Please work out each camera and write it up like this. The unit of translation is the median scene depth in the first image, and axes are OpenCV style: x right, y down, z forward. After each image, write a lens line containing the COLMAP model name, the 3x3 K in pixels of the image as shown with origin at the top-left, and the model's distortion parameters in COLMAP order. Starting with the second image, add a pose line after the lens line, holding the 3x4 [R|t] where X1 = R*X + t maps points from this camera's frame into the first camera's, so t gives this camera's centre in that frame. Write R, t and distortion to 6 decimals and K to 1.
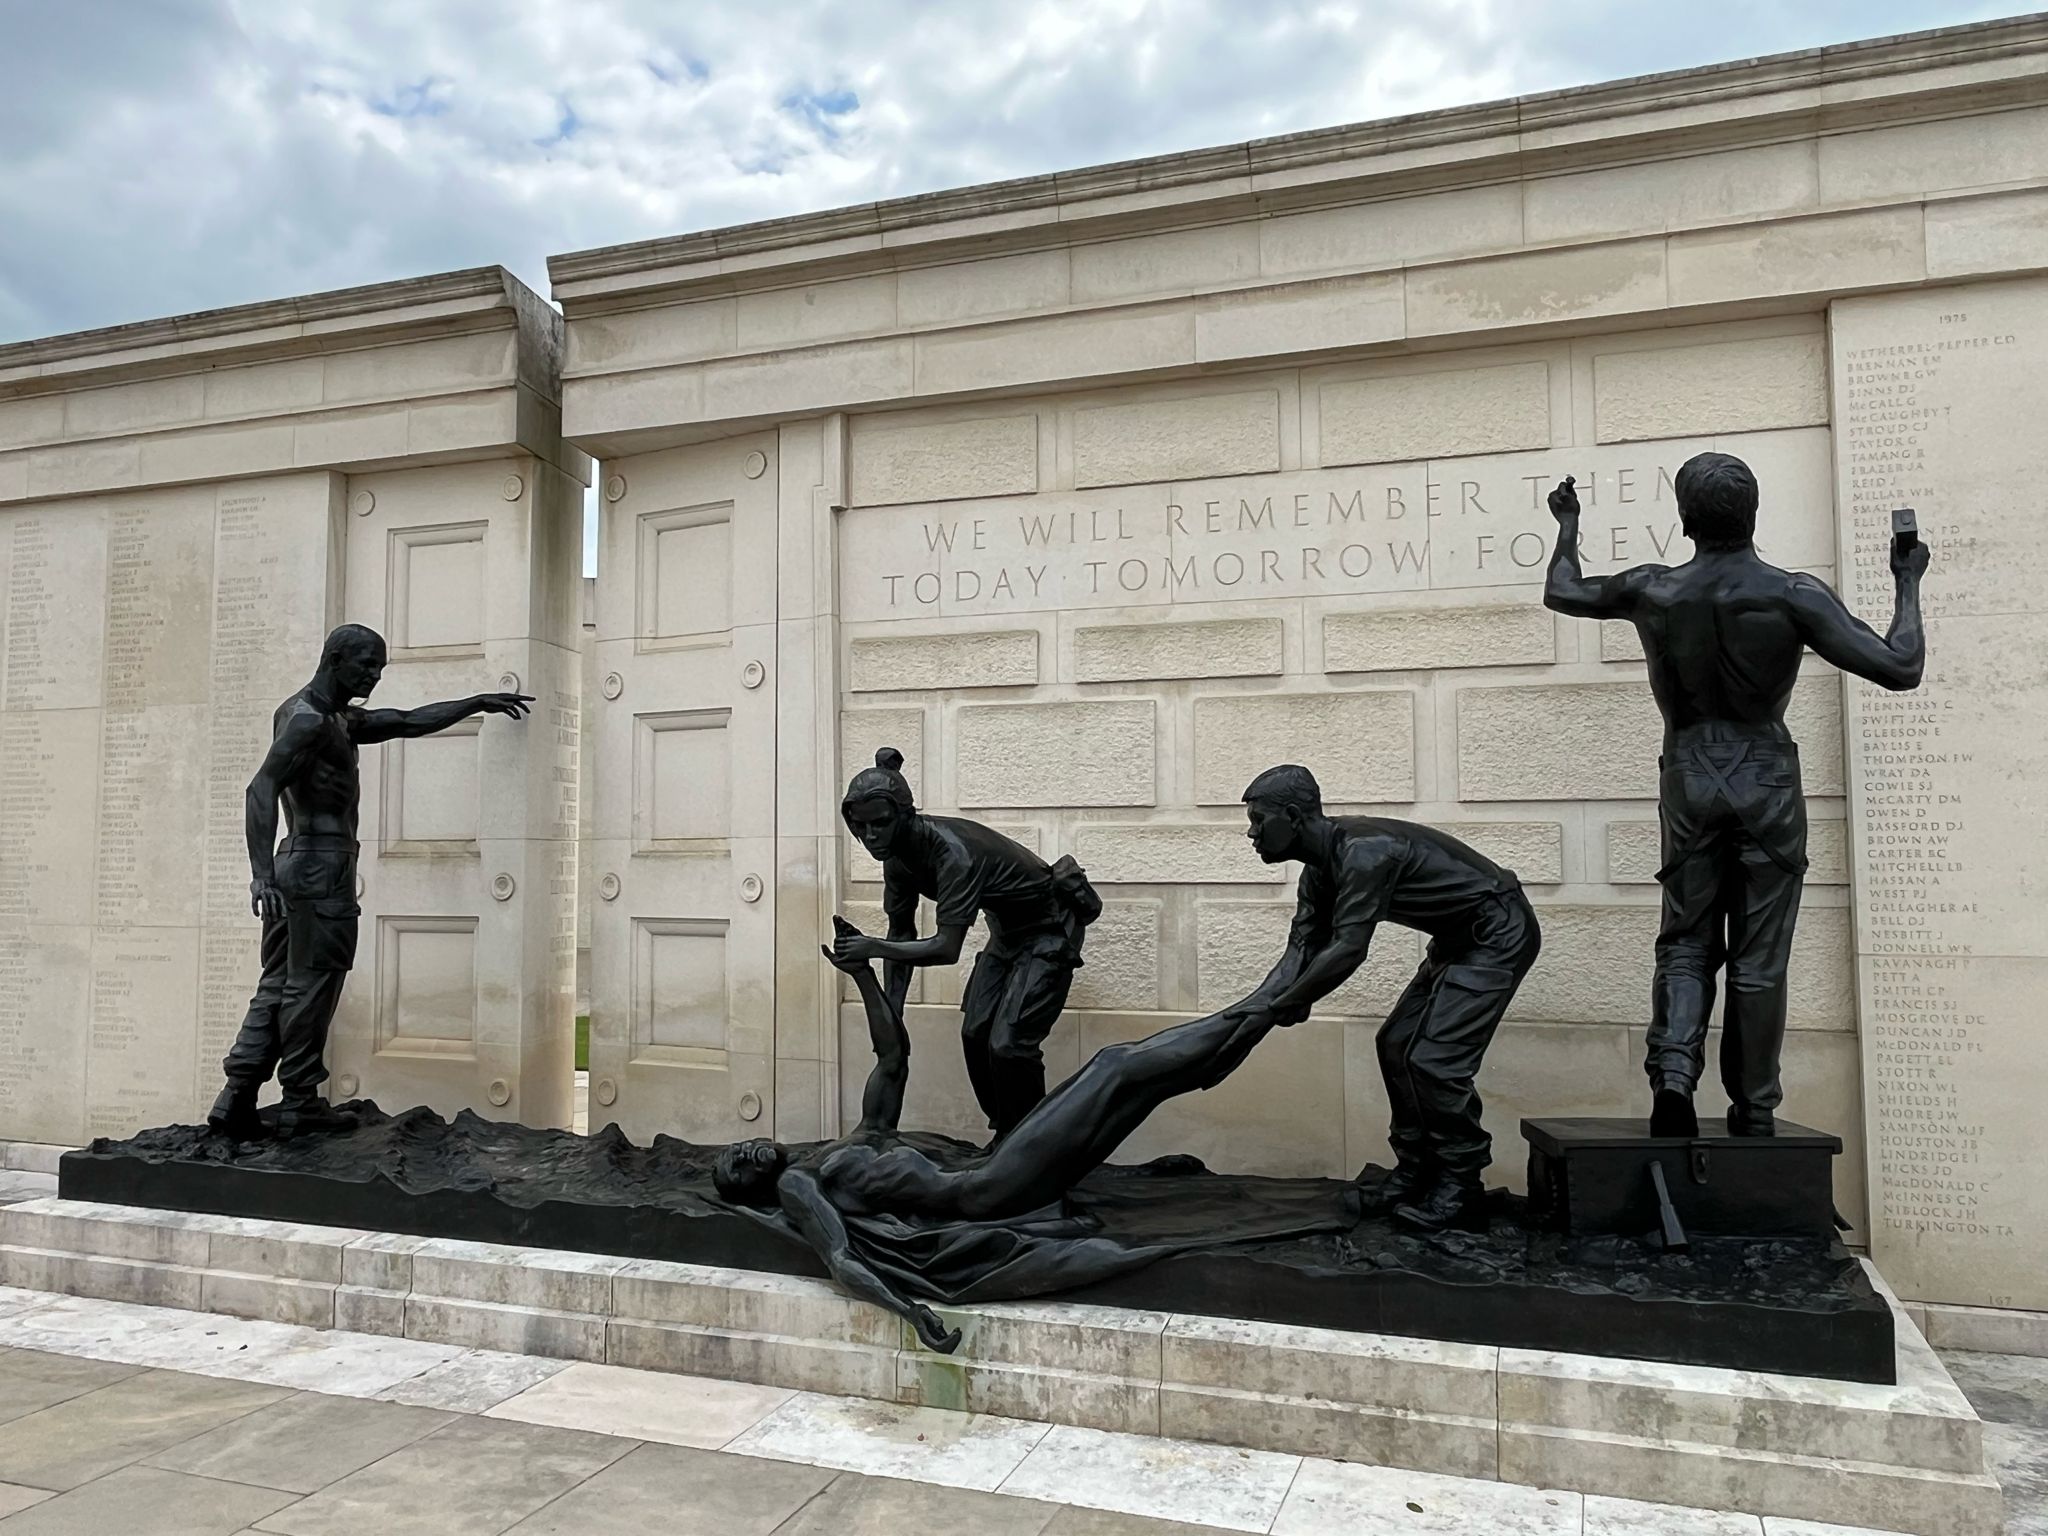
lens RADIAL K [[1569.0, 0, 996.8], [0, 1569.0, 766.2], [0, 0, 1]] dist [-0.000622, 0.002958]
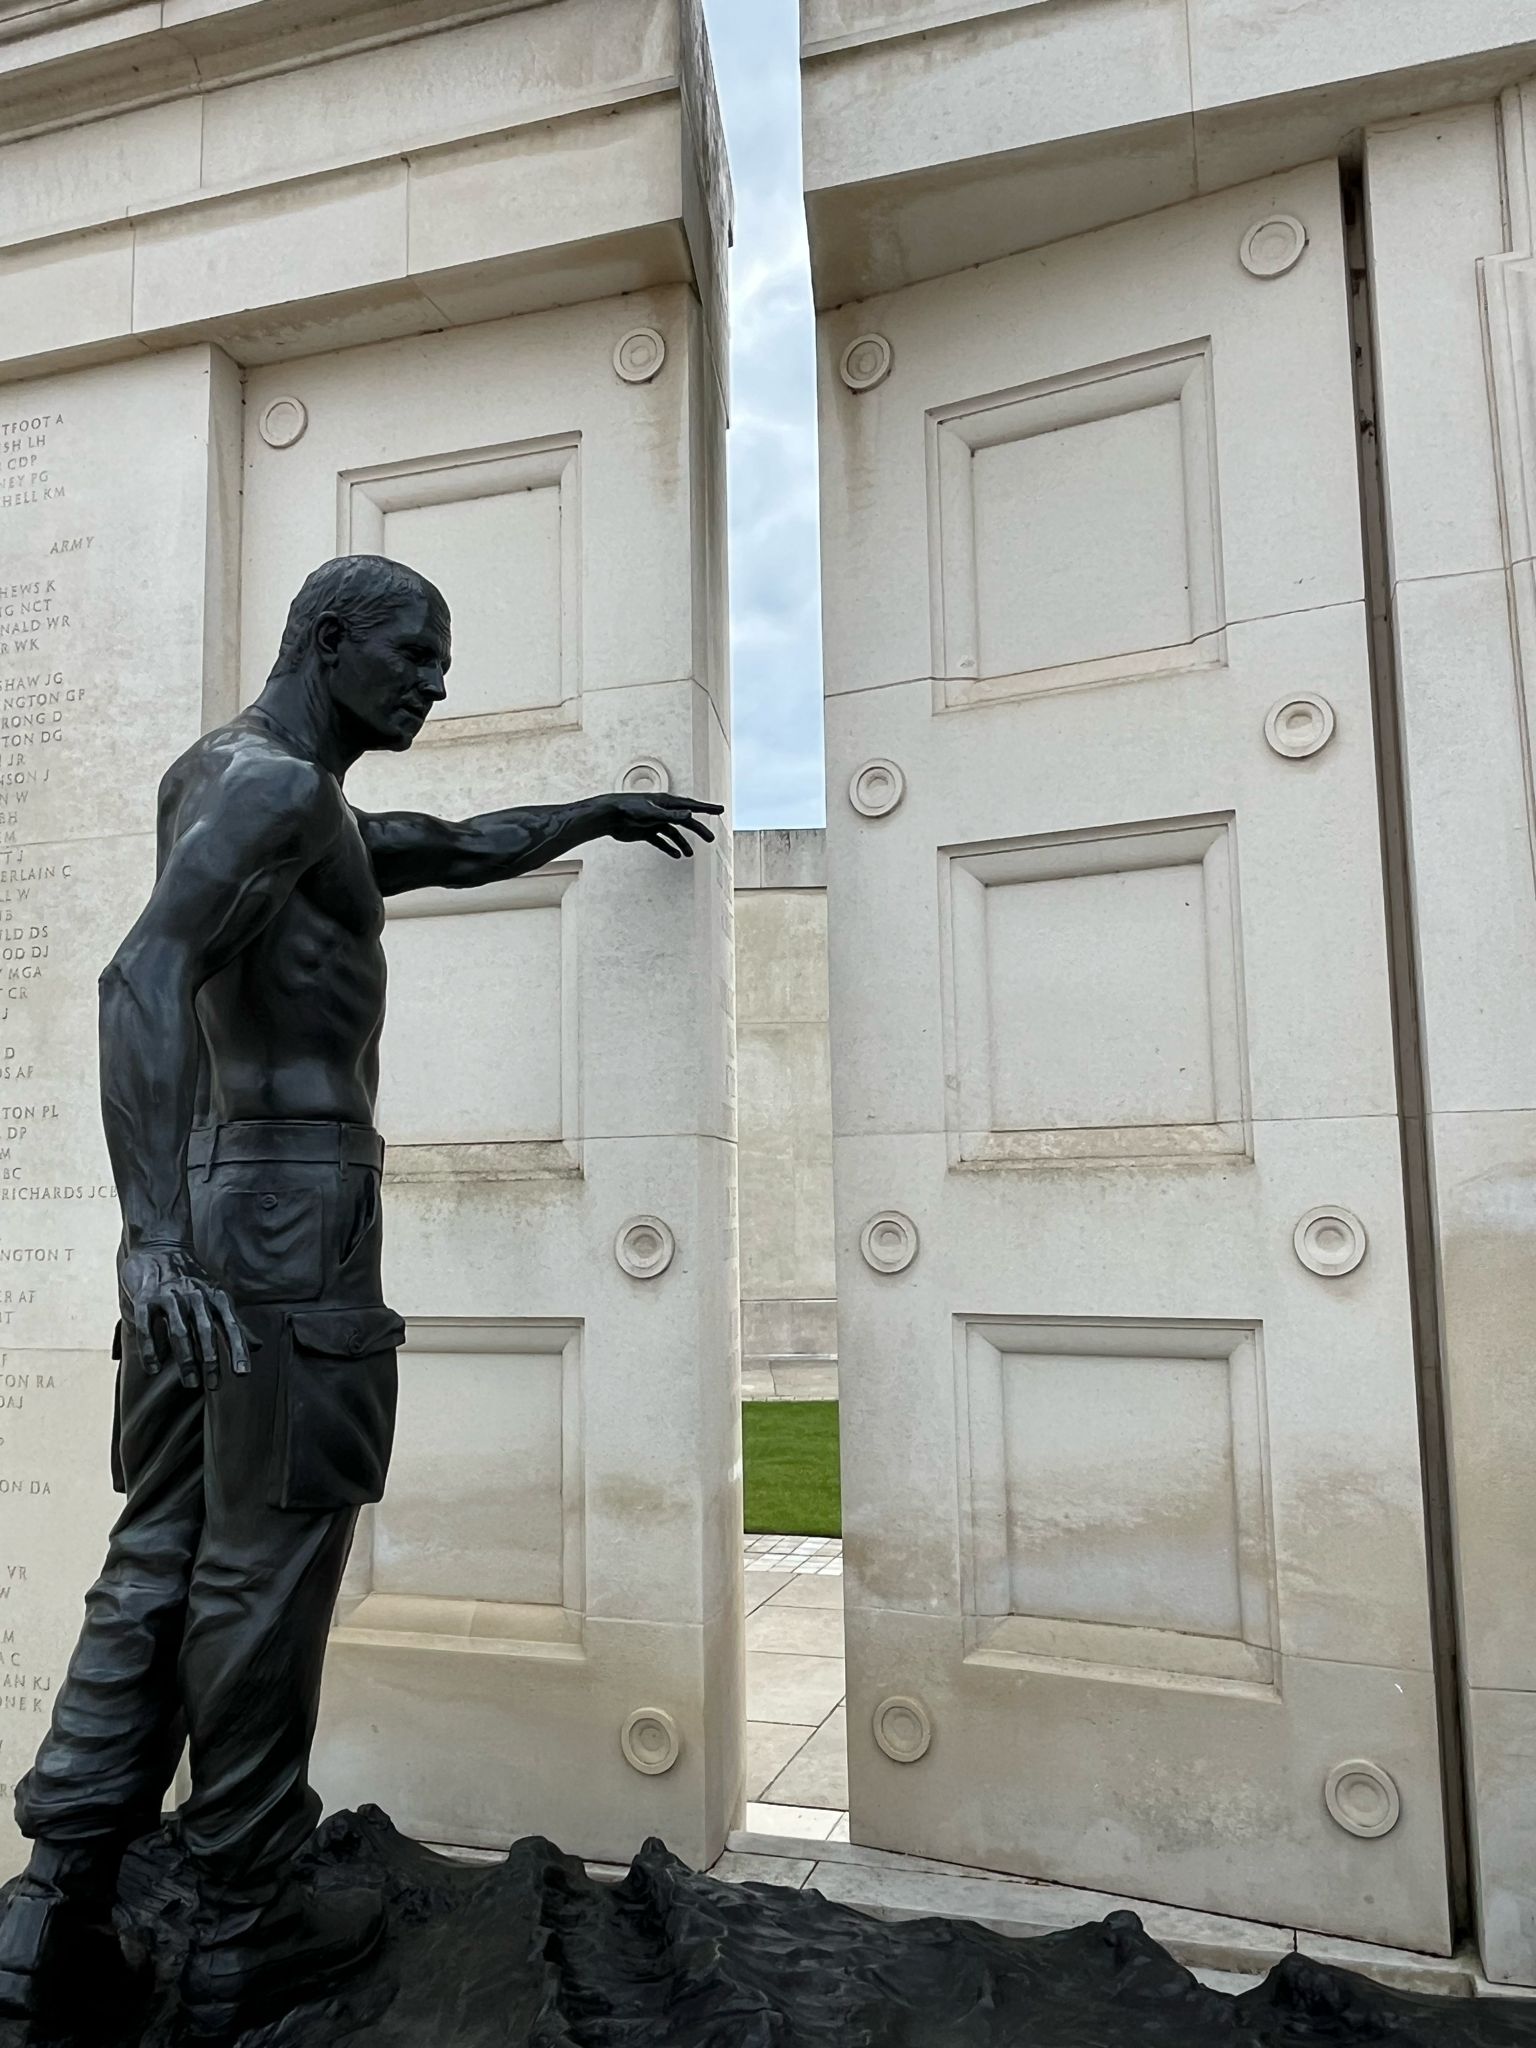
lens RADIAL K [[1569.0, 0, 768.0], [0, 1569.0, 1024.0], [0, 0, 1]] dist [-0.000622, 0.002958]
pose [[0.998288, -0.010698, 0.057508, -0.310942], [0.013317, 0.998883, -0.045343, 0.036387], [-0.056958, 0.046032, 0.997315, 0.577637]]
